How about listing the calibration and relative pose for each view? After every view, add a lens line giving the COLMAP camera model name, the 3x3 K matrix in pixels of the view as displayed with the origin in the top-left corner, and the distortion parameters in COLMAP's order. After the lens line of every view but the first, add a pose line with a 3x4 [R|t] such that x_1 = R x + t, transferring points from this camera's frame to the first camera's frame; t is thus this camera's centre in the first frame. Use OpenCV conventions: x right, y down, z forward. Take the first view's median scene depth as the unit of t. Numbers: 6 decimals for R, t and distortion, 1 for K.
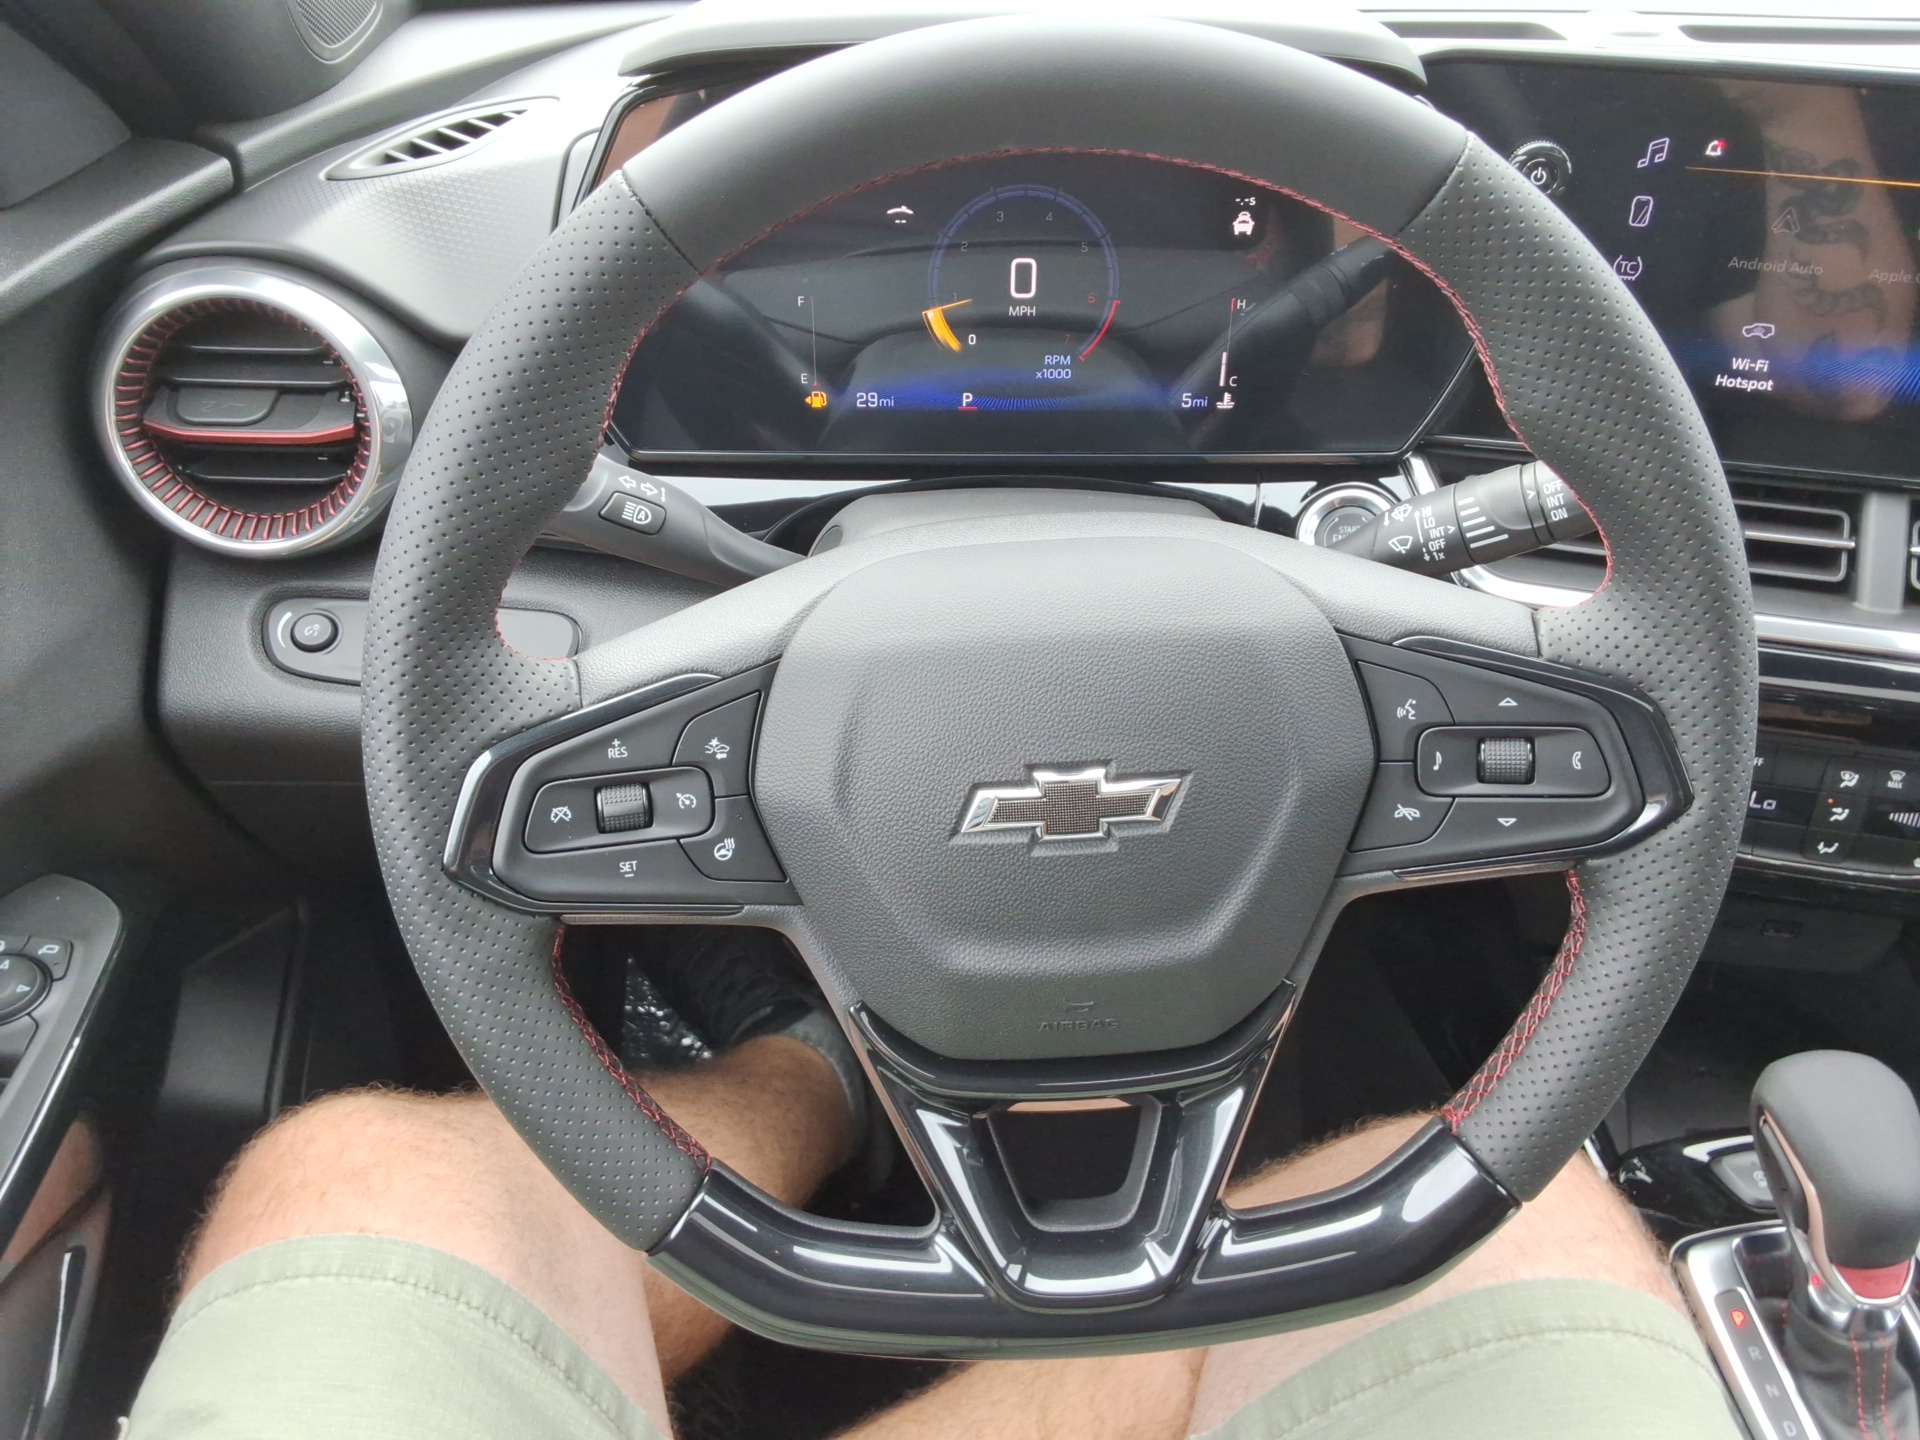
lens RADIAL K [[1595.7, 0, 966.9], [0, 1595.7, 740.9], [0, 0, 1]] dist [0.088945, -0.108091]
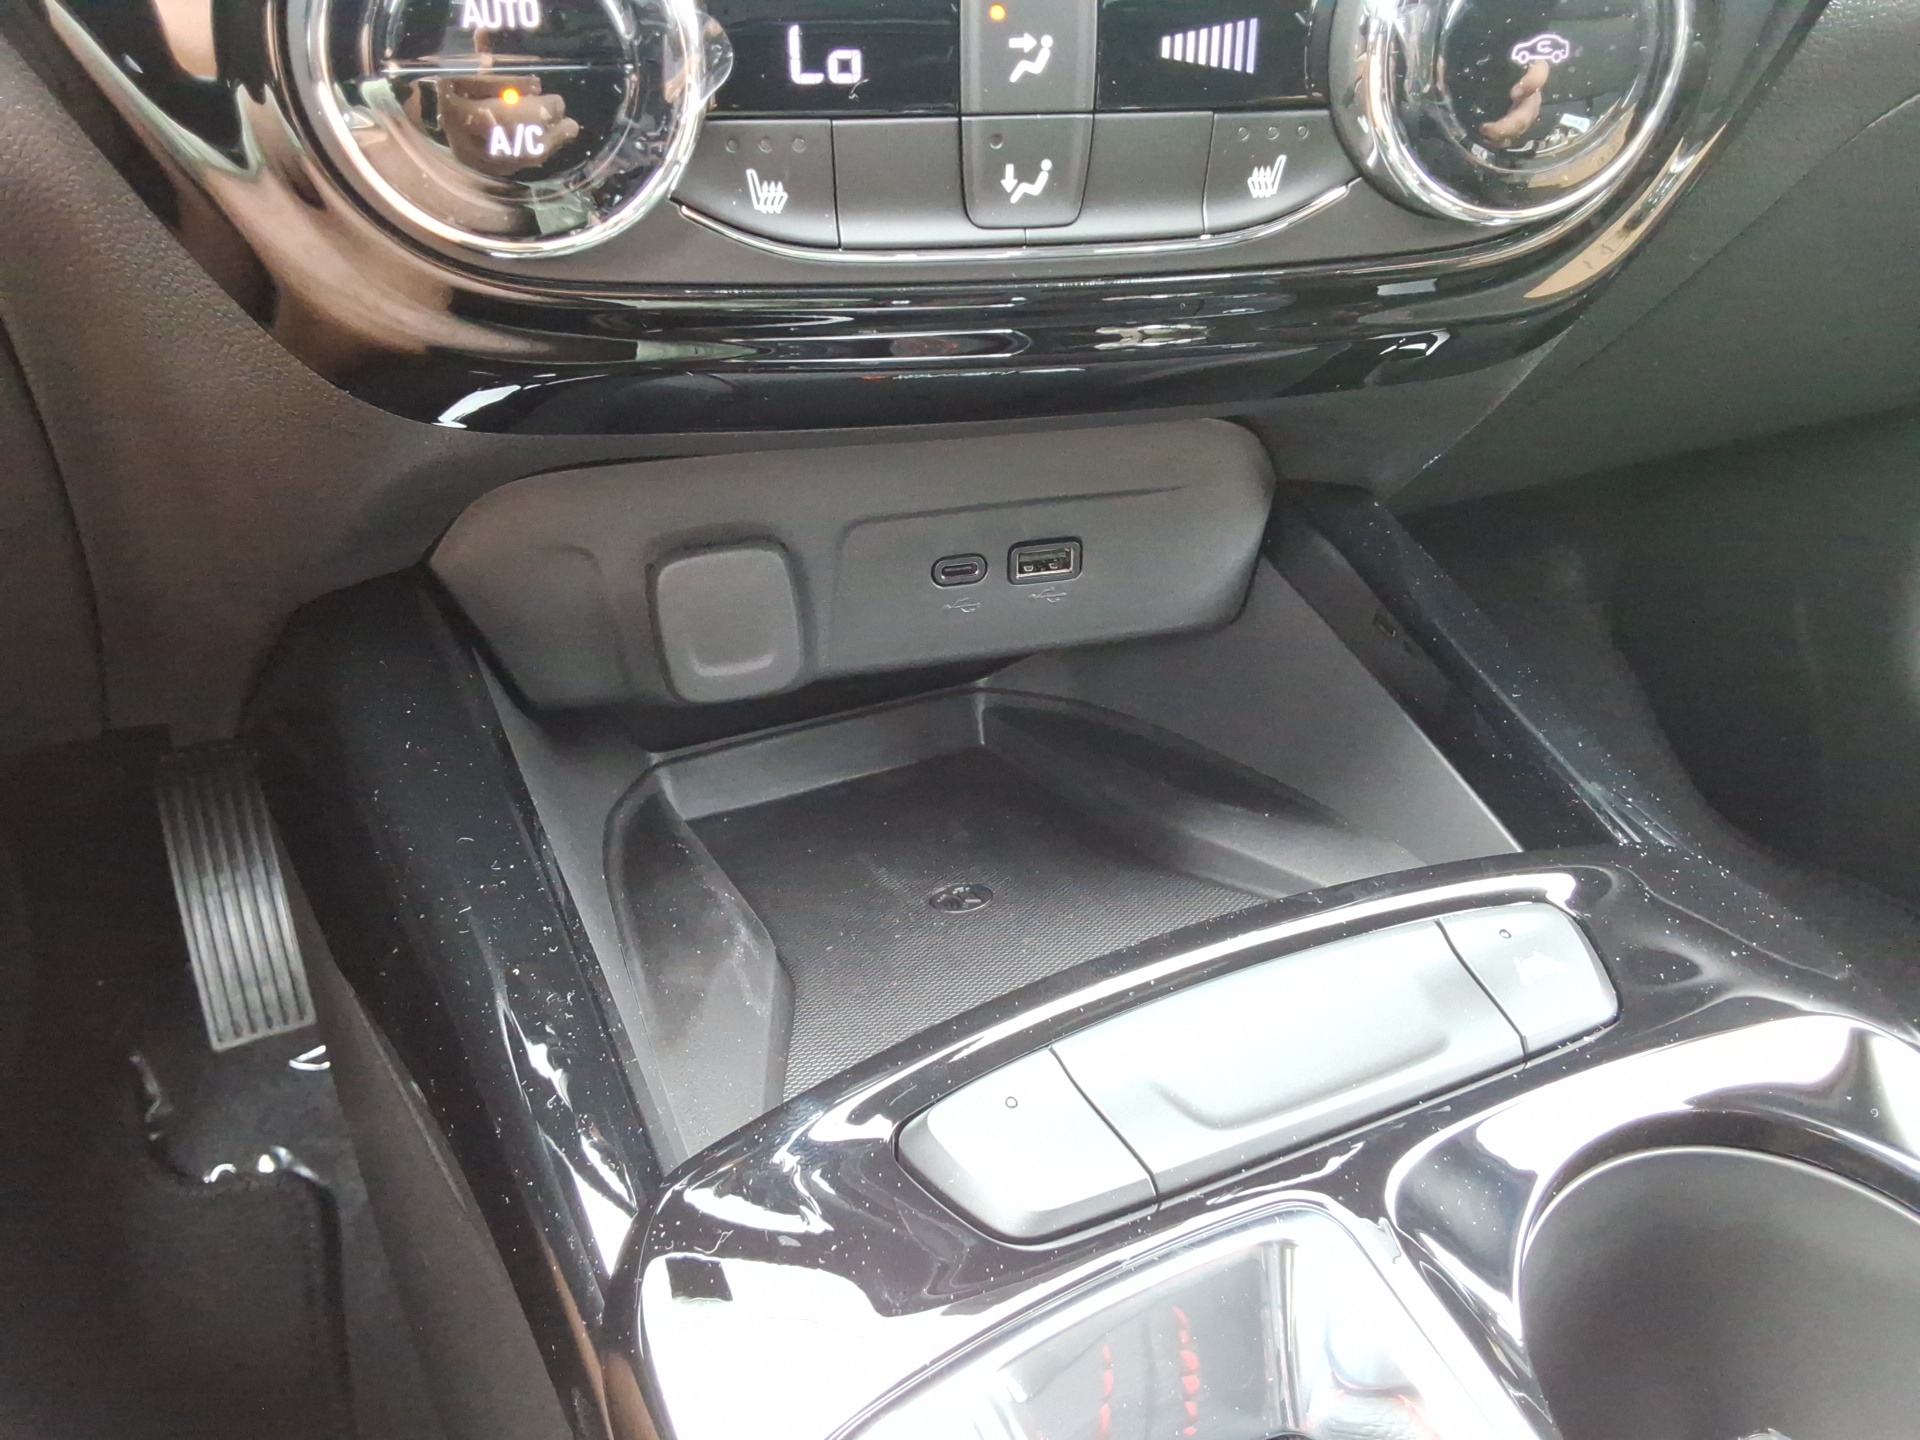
lens RADIAL K [[1595.7, 0, 974.4], [0, 1595.7, 720.4], [0, 0, 1]] dist [0.088945, -0.108091]
pose [[0.924040, -0.204964, 0.322708, 0.533176], [0.197509, 0.978697, 0.056060, 0.217194], [-0.327323, 0.011936, 0.944837, 0.940242]]
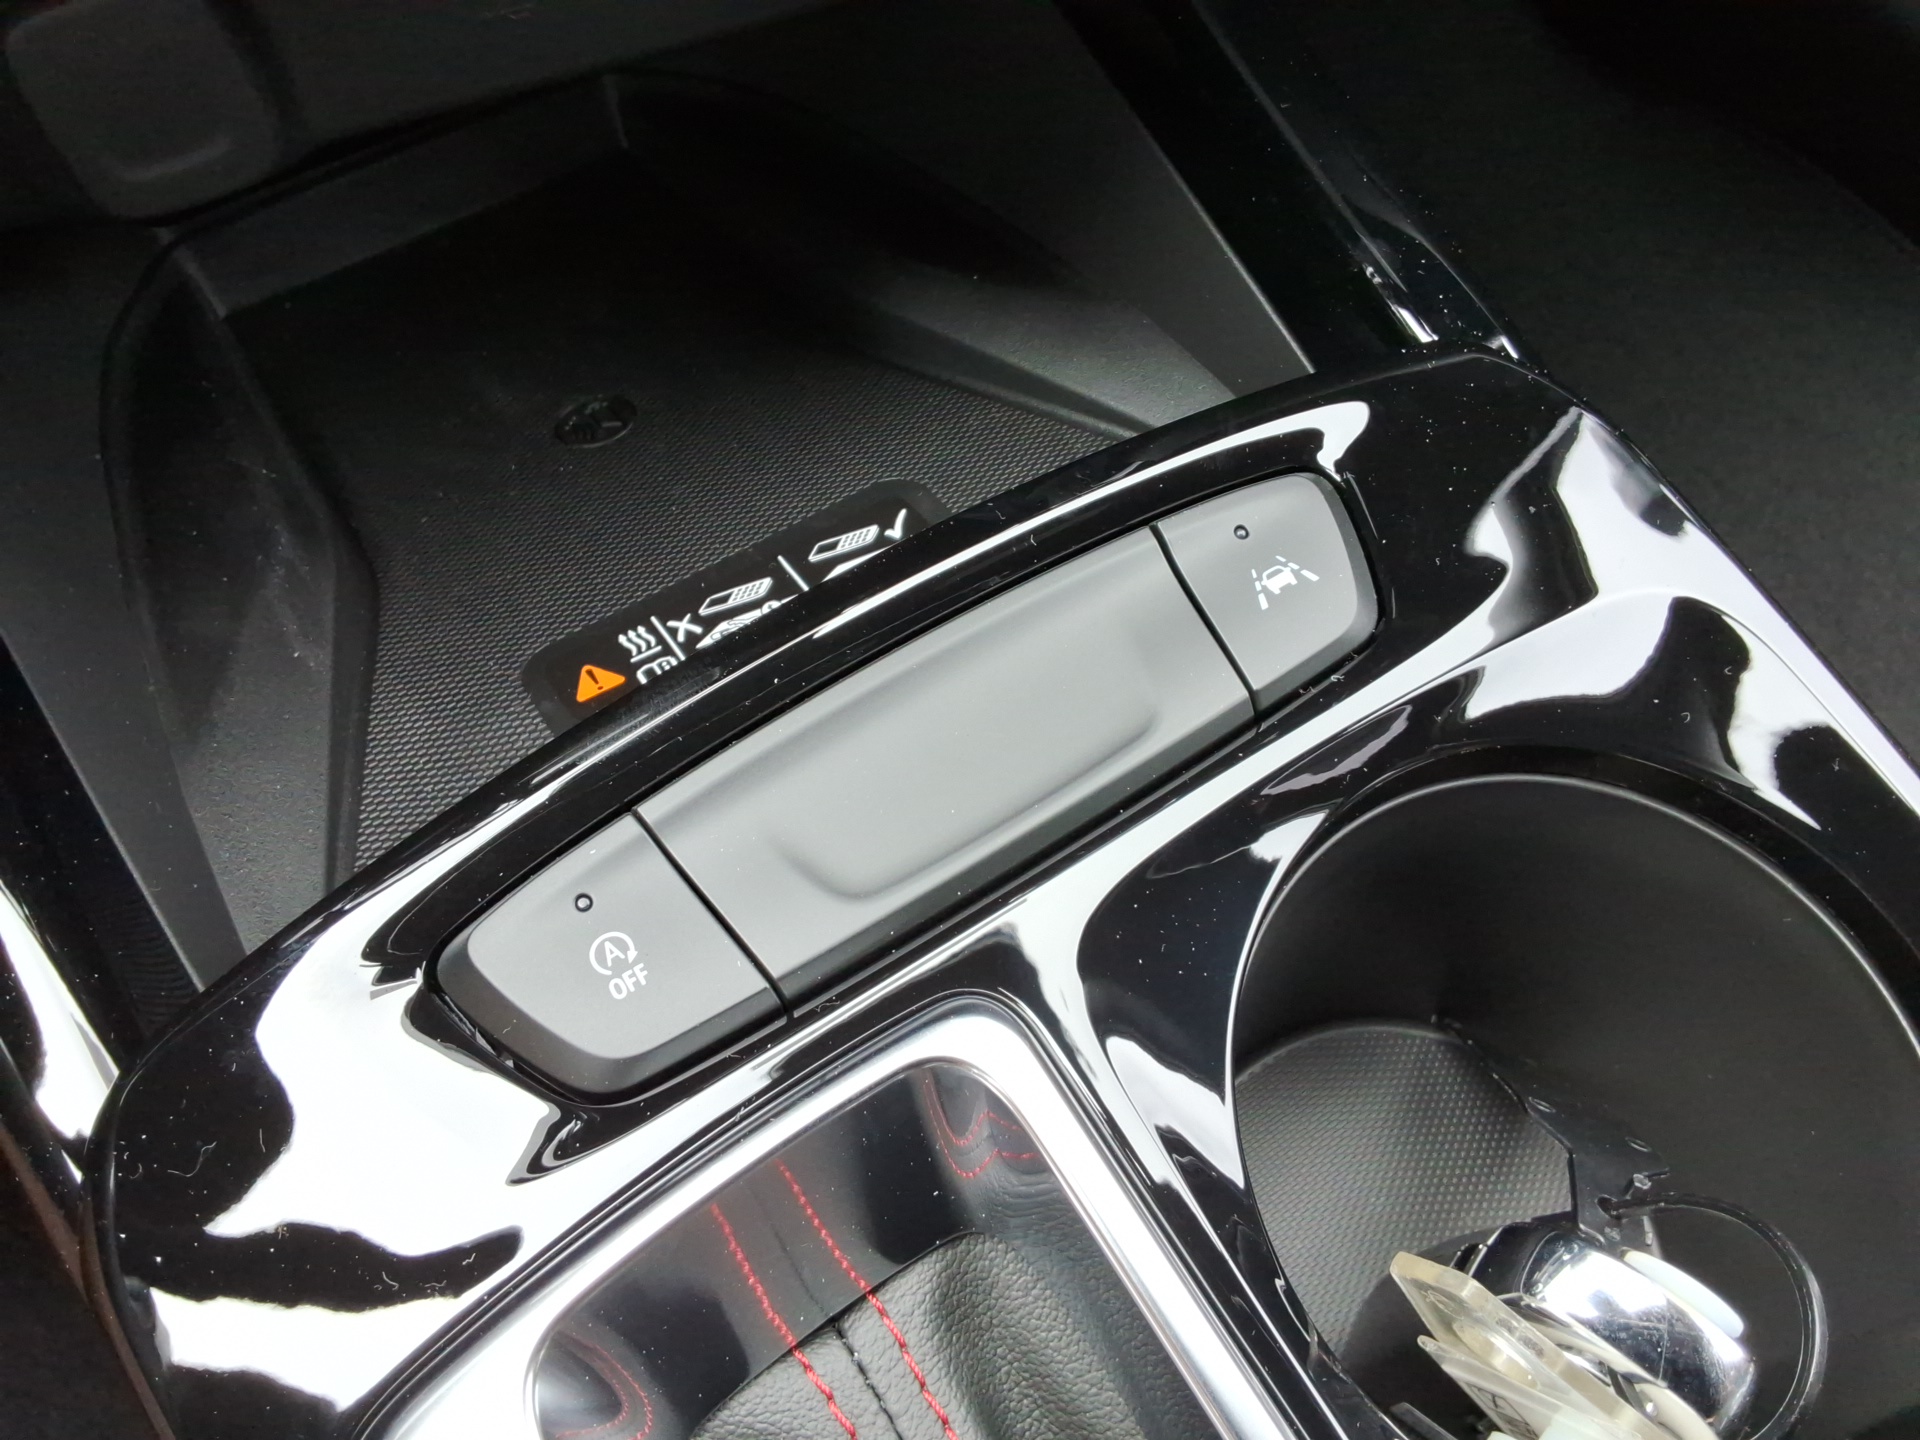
lens RADIAL K [[1595.7, 0, 976.3], [0, 1595.7, 726.5], [0, 0, 1]] dist [0.088945, -0.108091]
pose [[0.859416, -0.444664, 0.252345, 0.675180], [0.271654, 0.815263, 0.511420, 0.168923], [-0.433137, -0.370972, 0.821445, 1.072414]]
